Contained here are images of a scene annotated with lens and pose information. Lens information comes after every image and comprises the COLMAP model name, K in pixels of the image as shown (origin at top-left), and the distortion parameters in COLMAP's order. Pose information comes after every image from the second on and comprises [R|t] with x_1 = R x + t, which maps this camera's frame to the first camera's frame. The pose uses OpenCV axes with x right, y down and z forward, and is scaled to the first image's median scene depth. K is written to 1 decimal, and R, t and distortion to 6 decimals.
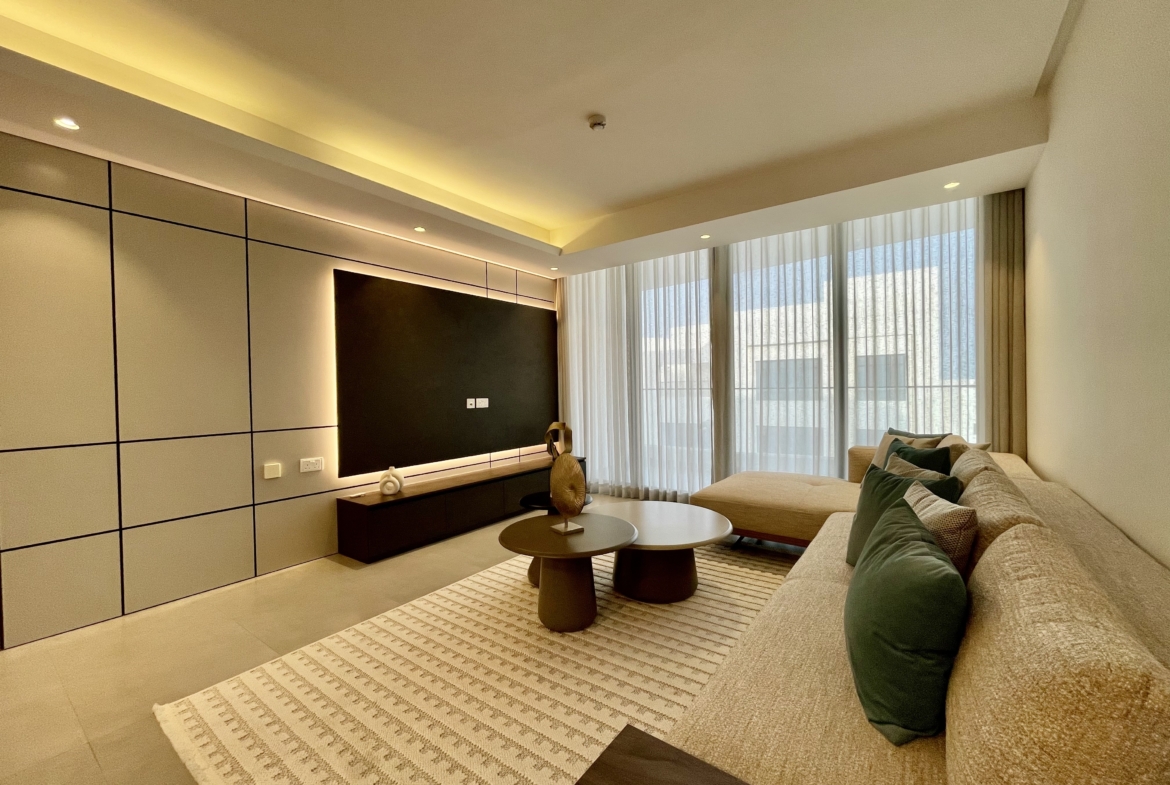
lens RADIAL K [[475.0, 0, 581.8], [0, 475.0, 393.8], [0, 0, 1]] dist [0.000400, 0.000335]
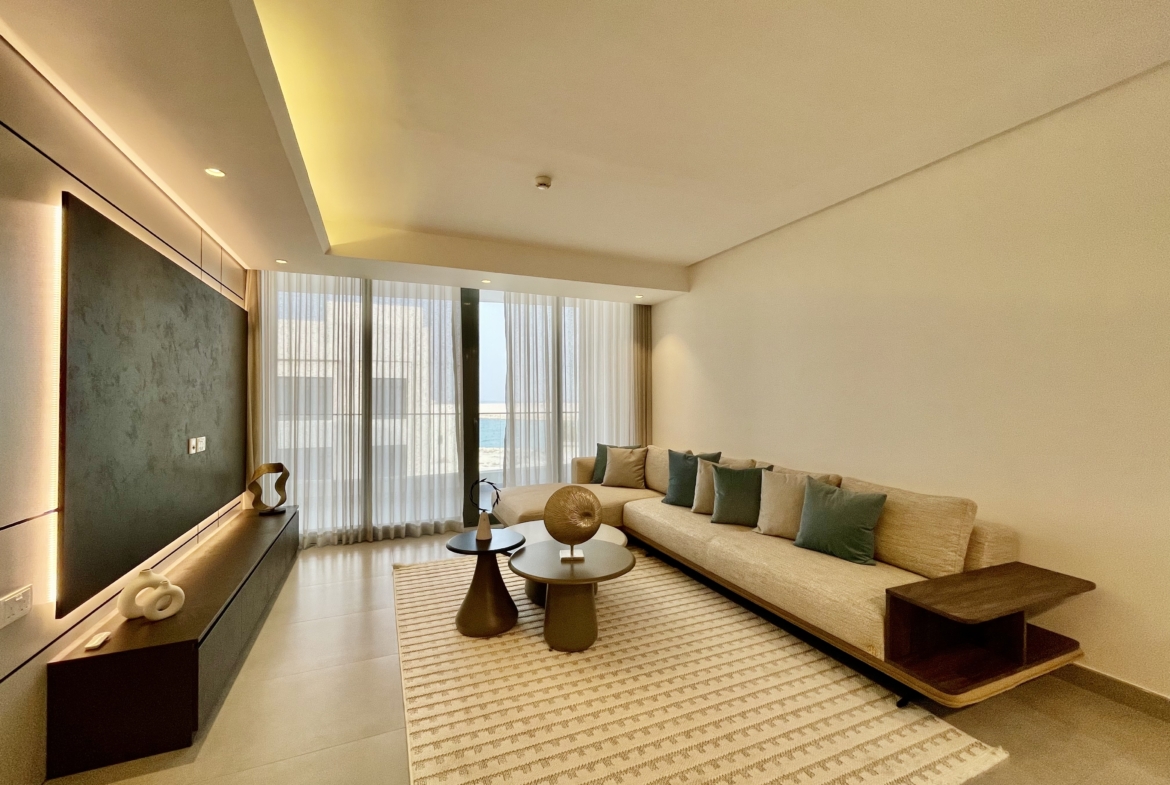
lens RADIAL K [[475.0, 0, 581.8], [0, 475.0, 393.8], [0, 0, 1]] dist [0.000400, 0.000335]
pose [[0.508286, 0.027620, 0.860745, -0.729462], [0.004673, 0.999382, -0.034828, -0.034770], [-0.861175, 0.021725, 0.507843, 0.317563]]
